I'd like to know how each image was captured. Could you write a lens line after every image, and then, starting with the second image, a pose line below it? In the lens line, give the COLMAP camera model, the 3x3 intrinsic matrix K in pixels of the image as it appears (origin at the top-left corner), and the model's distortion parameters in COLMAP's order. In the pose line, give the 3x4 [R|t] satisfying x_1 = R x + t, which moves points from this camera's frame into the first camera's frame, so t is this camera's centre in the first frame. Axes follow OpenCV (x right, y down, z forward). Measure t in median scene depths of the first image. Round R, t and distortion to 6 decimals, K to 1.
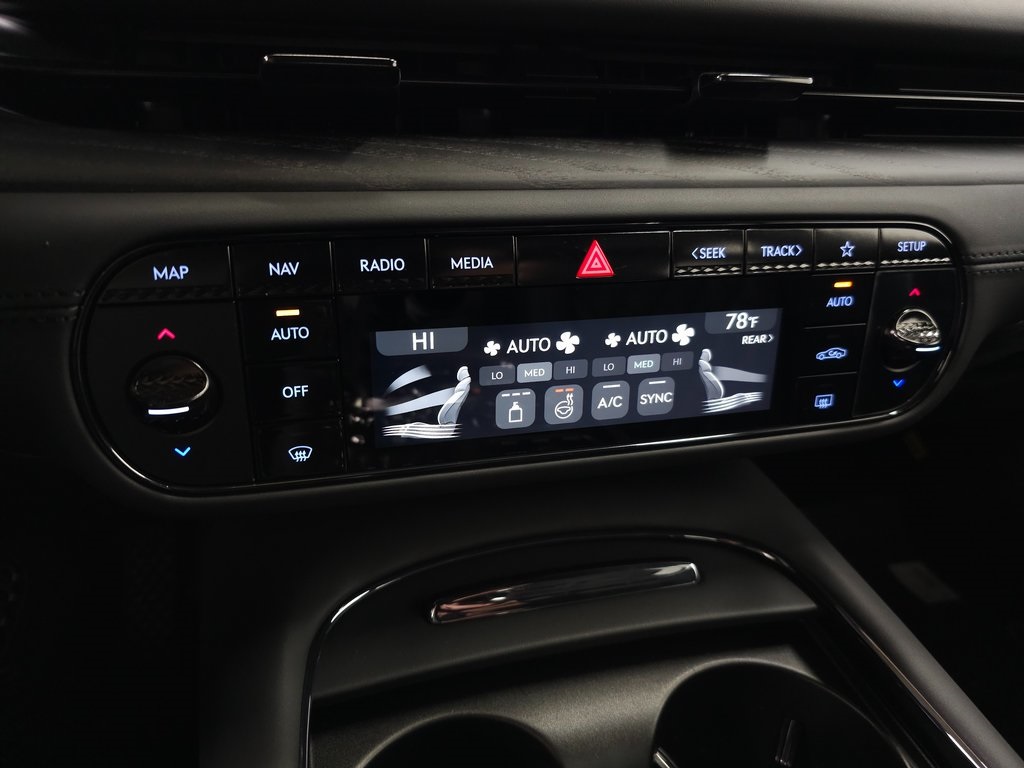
lens RADIAL K [[669.1, 0, 500.8], [0, 669.1, 384.7], [0, 0, 1]] dist [0.072522, -0.119816]
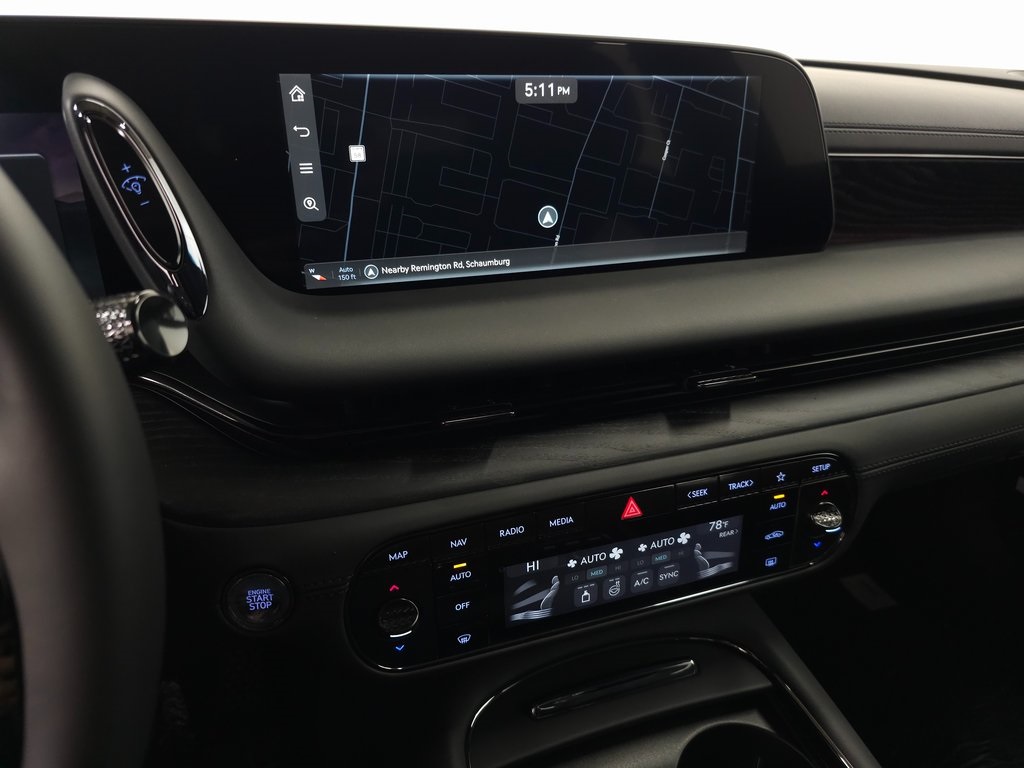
lens RADIAL K [[669.1, 0, 500.8], [0, 669.1, 384.7], [0, 0, 1]] dist [0.072522, -0.119816]
pose [[0.997497, -0.053364, 0.046388, -0.227707], [0.051709, 0.998006, 0.036189, -0.530989], [-0.048227, -0.033700, 0.998268, -0.595447]]
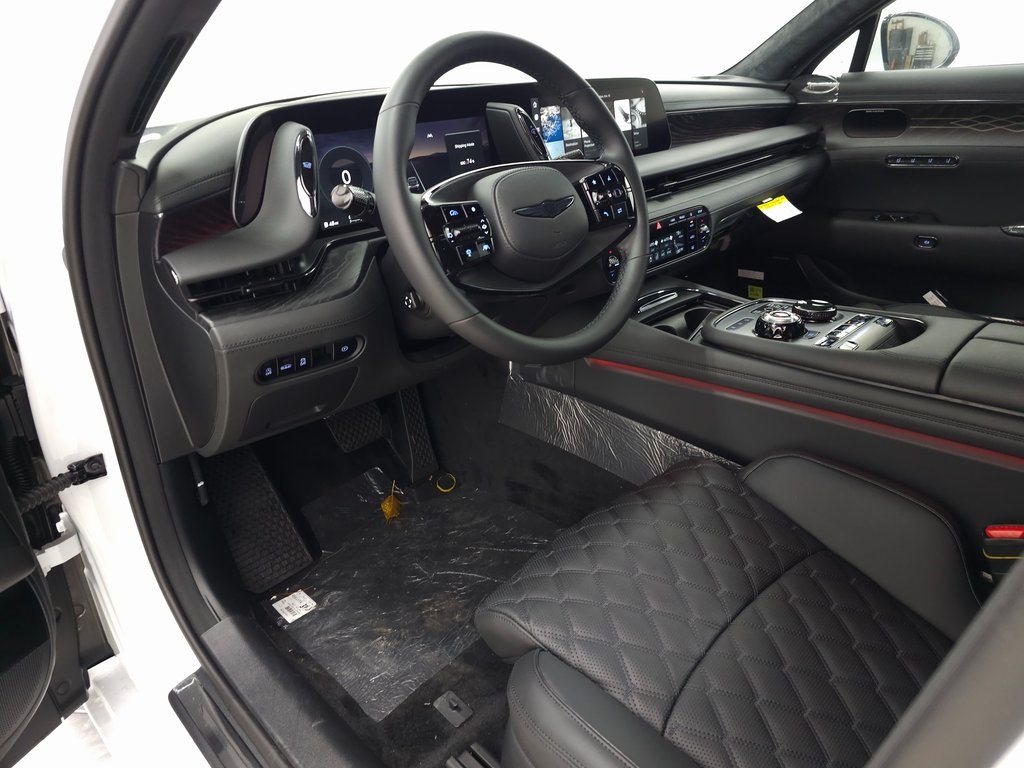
lens RADIAL K [[669.1, 0, 500.8], [0, 669.1, 384.7], [0, 0, 1]] dist [0.072522, -0.119816]
pose [[0.872532, -0.285124, 0.396727, -3.090029], [0.287362, 0.956228, 0.055231, 0.324826], [-0.395110, 0.065813, 0.916273, -2.960280]]
